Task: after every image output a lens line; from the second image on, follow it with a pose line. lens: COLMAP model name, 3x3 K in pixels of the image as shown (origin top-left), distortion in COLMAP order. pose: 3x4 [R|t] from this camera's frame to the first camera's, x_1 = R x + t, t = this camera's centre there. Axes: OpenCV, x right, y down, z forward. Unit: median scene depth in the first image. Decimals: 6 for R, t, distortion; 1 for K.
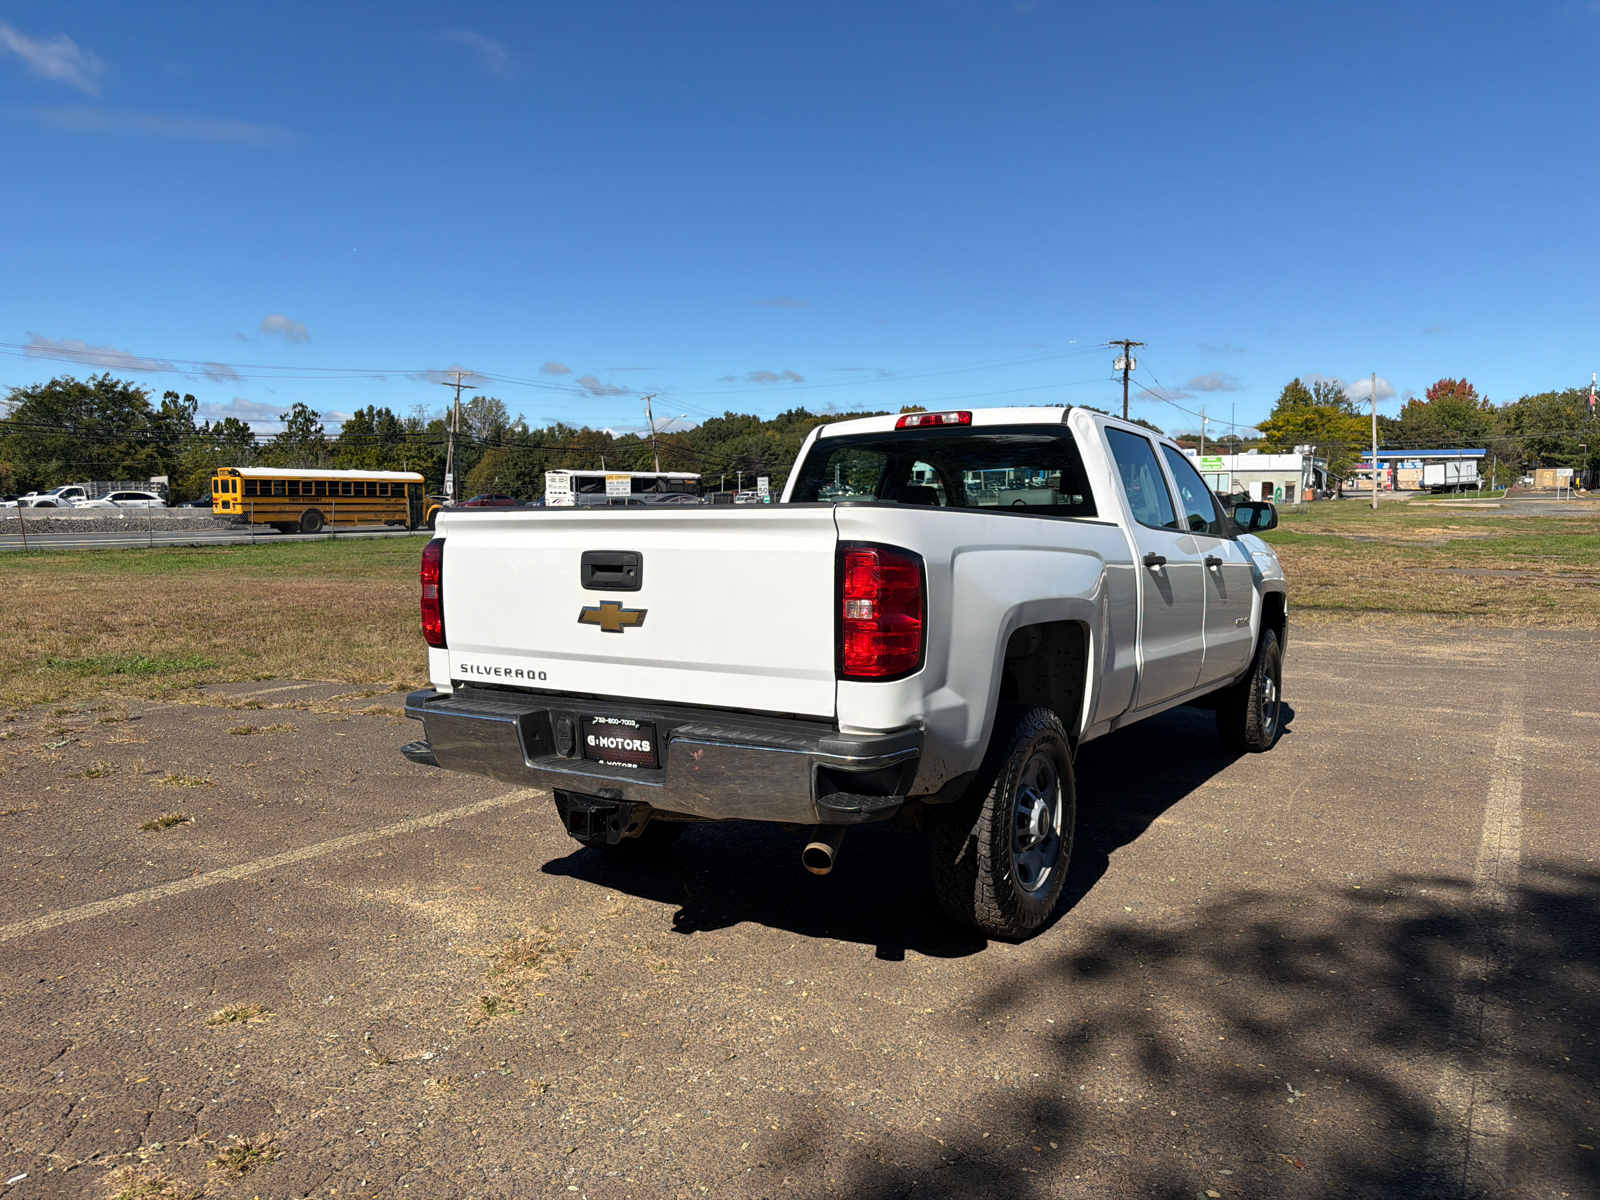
lens RADIAL K [[1126.6, 0, 793.9], [0, 1126.6, 597.1], [0, 0, 1]] dist [0.046420, -0.056490]
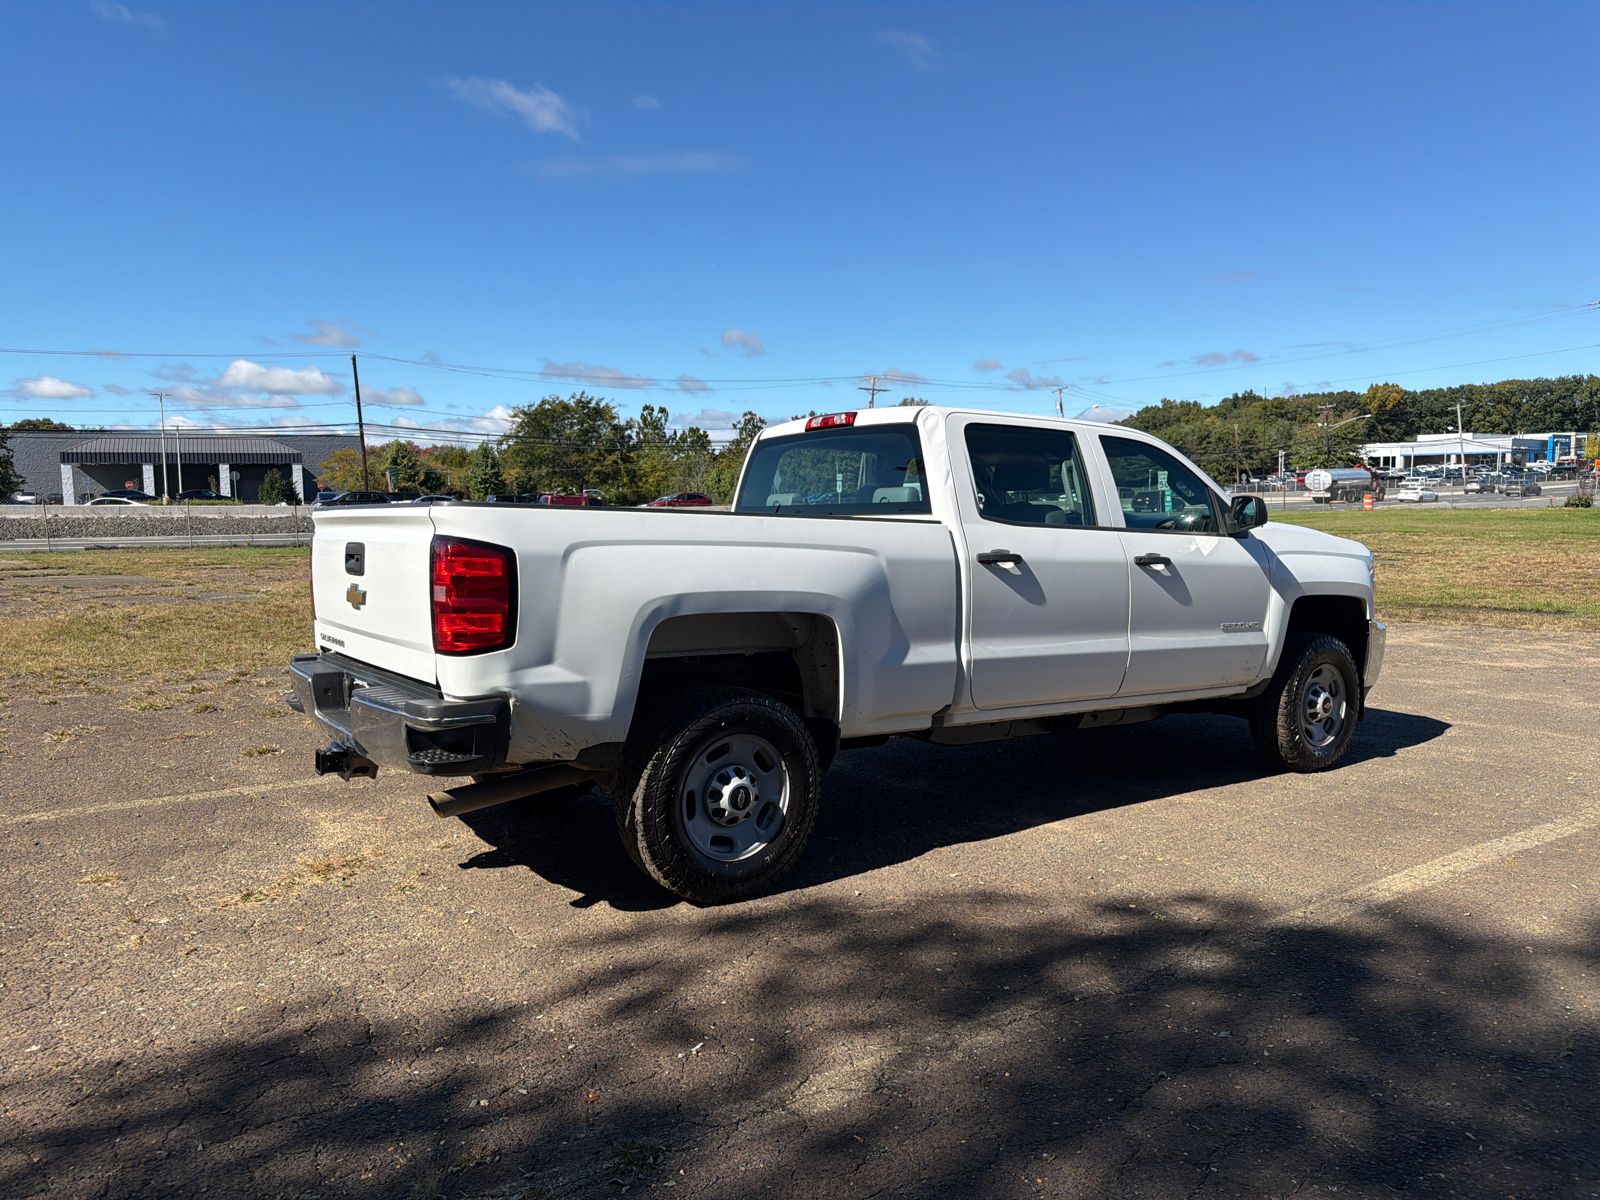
lens RADIAL K [[1126.6, 0, 819.5], [0, 1126.6, 601.7], [0, 0, 1]] dist [0.046420, -0.056490]
pose [[0.937793, 0.028112, -0.346056, 0.033942], [-0.024499, 0.999590, 0.014810, -0.000327], [0.346331, -0.005411, 0.938097, 0.001082]]
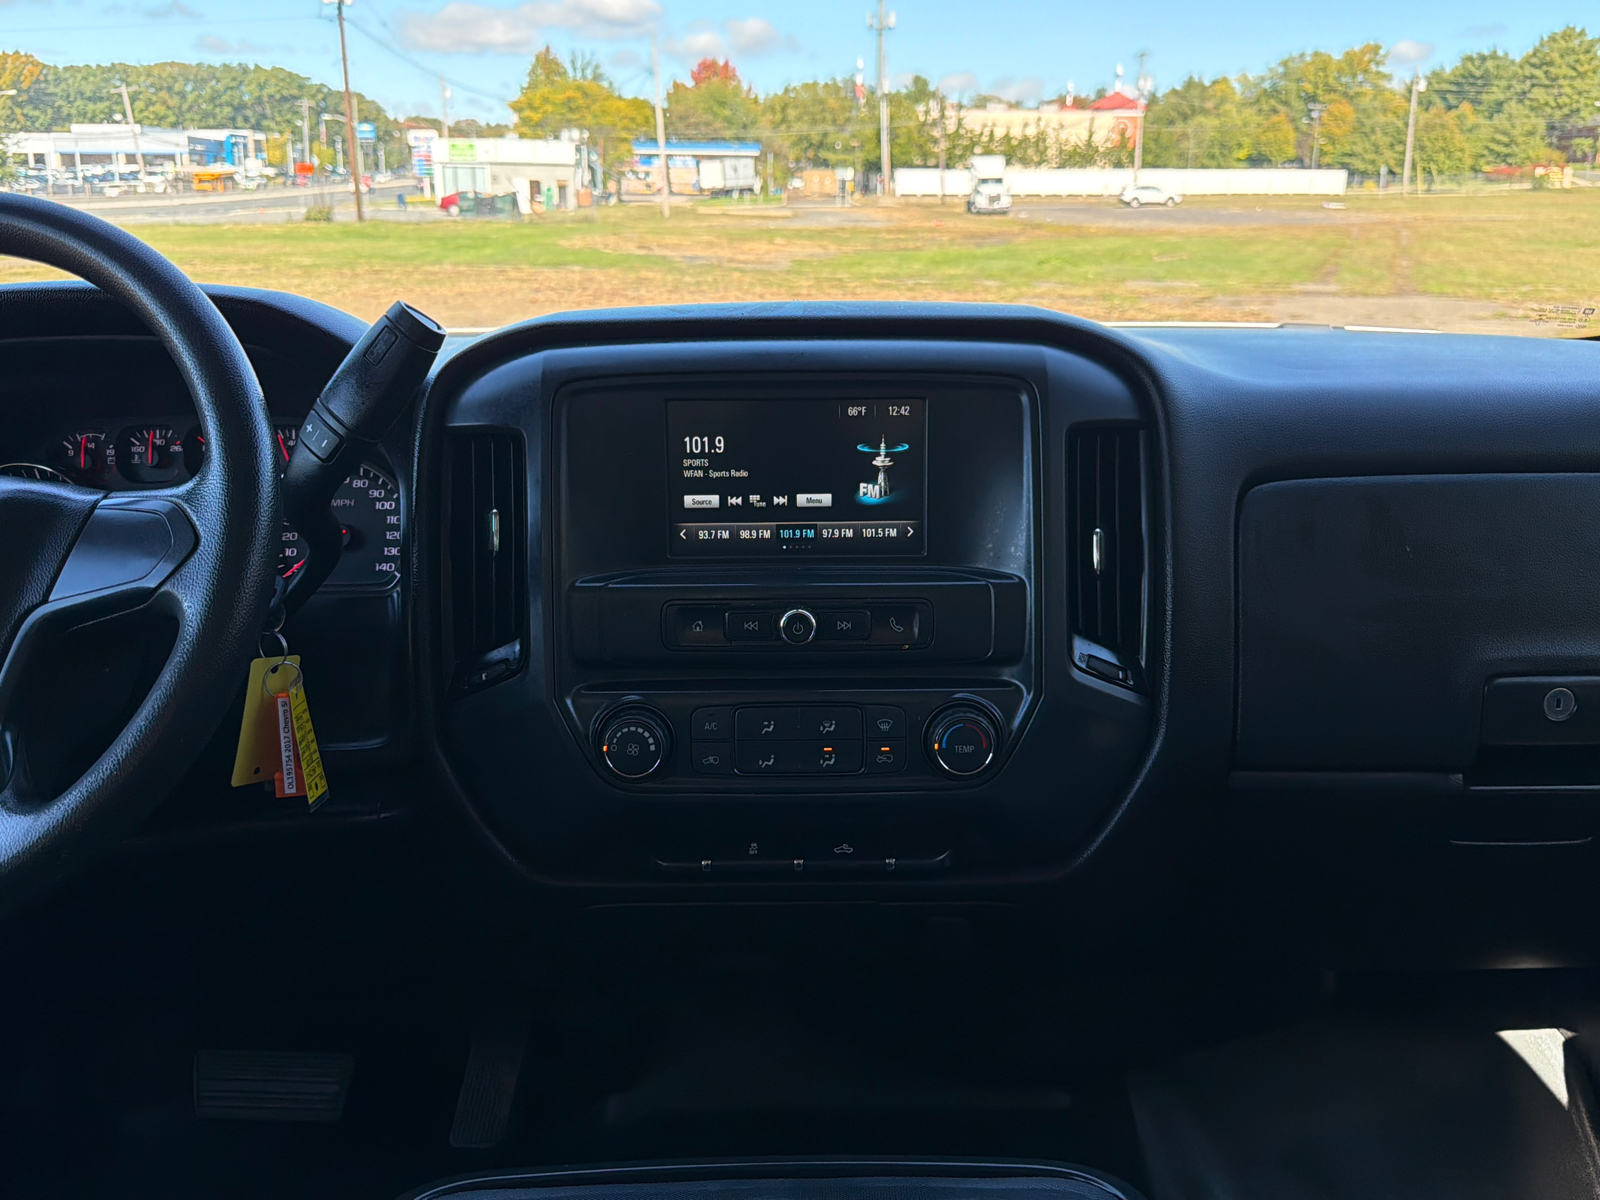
lens RADIAL K [[1417.8, 0, 800.2], [0, 1417.8, 609.4], [0, 0, 1]] dist [0.025305, -0.049674]
pose [[0.834842, -0.142170, 0.531814, 0.017312], [0.037387, 0.978488, 0.202890, -0.006128], [-0.549218, -0.149498, 0.822198, 0.083672]]
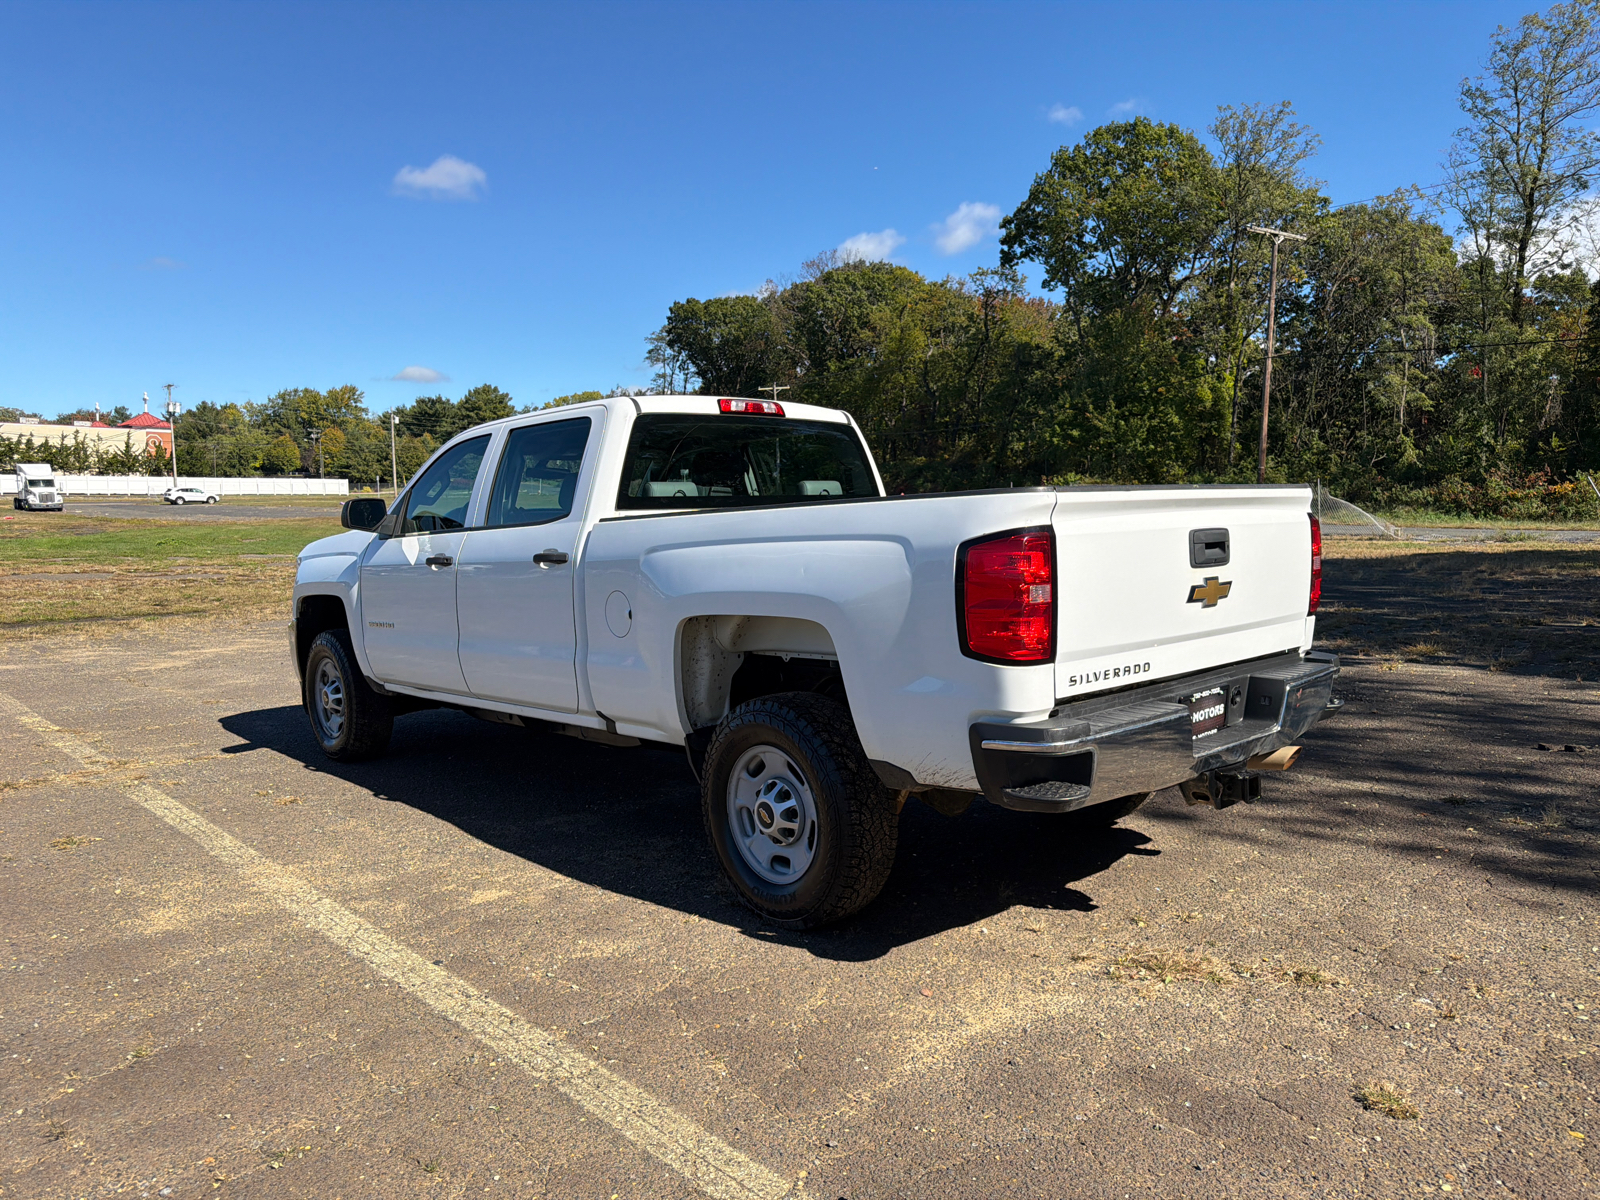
lens RADIAL K [[1126.6, 0, 799.3], [0, 1126.6, 600.9], [0, 0, 1]] dist [0.046420, -0.056490]
pose [[0.250358, -0.075702, 0.965189, -0.058625], [0.078606, 0.995236, 0.057670, -0.002995], [-0.964957, 0.061432, 0.255116, 0.050893]]
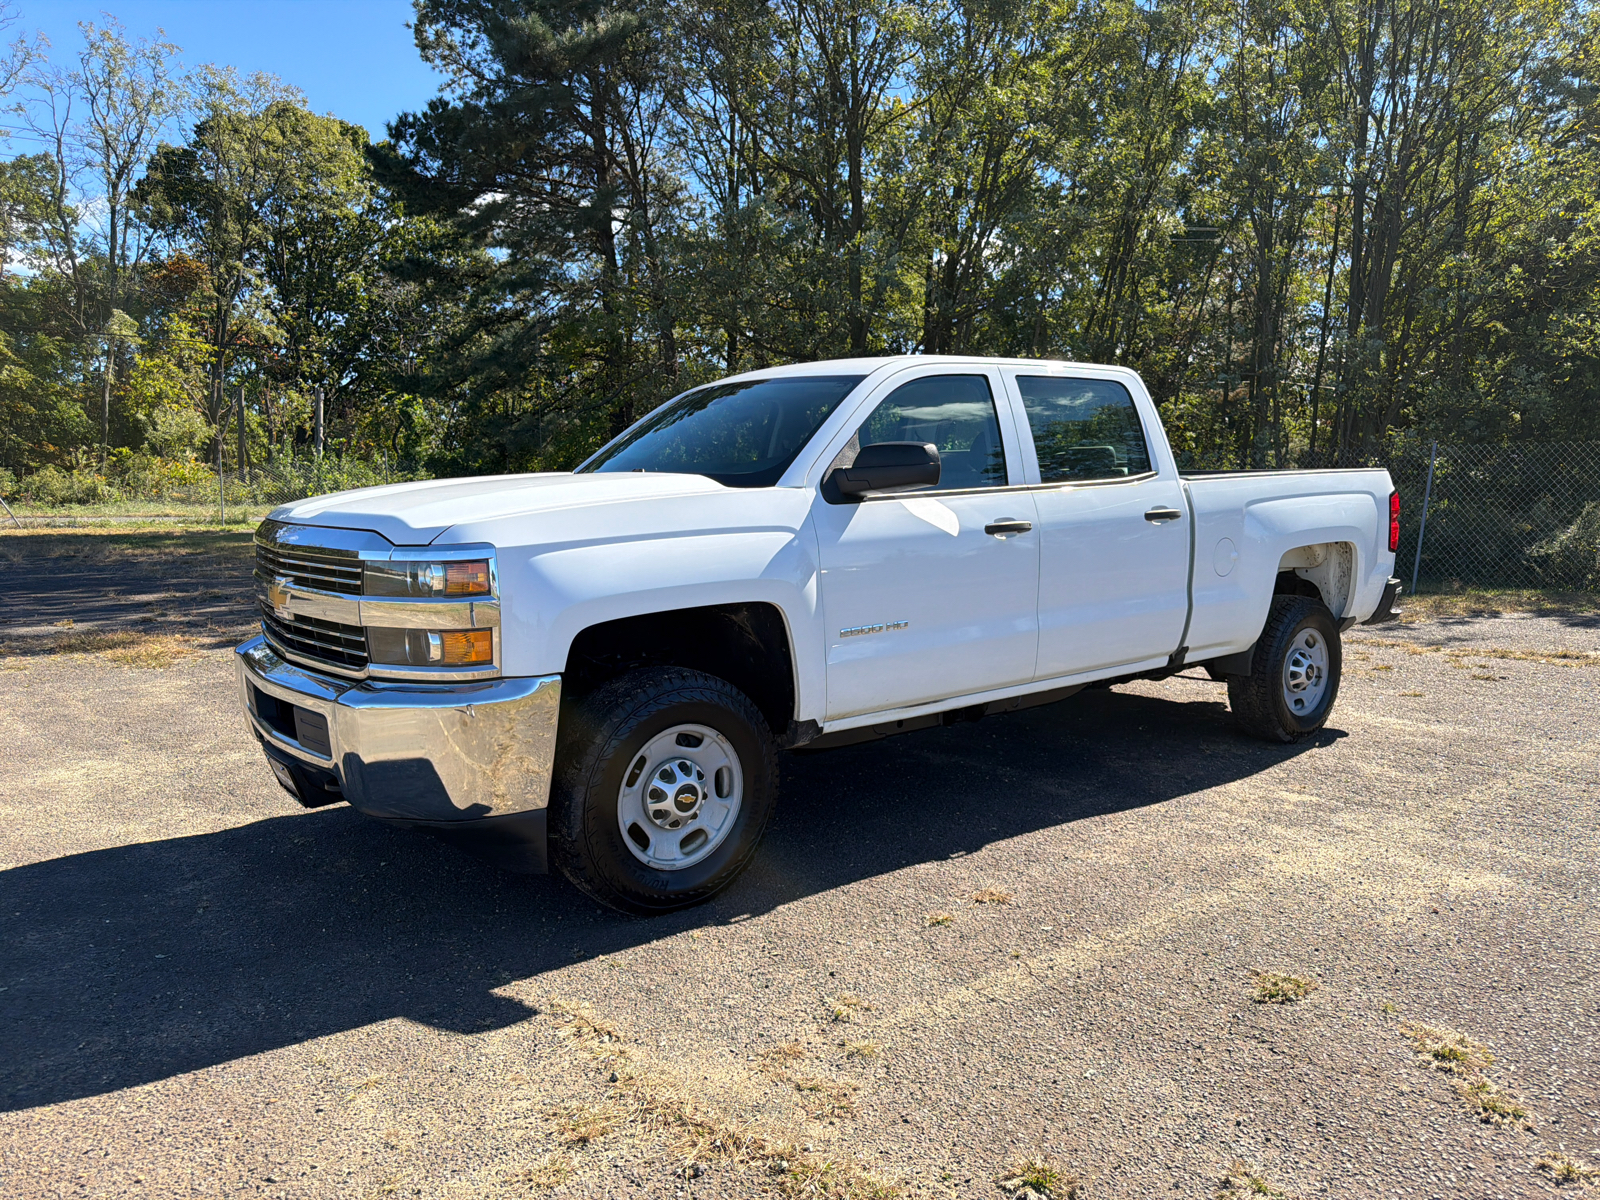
lens RADIAL K [[1126.6, 0, 802.0], [0, 1126.6, 603.6], [0, 0, 1]] dist [0.046420, -0.056490]
pose [[-0.945339, -0.033148, 0.324401, -0.002424], [0.020427, 0.986846, 0.160365, -0.009008], [-0.325450, 0.158226, -0.932227, 0.152236]]
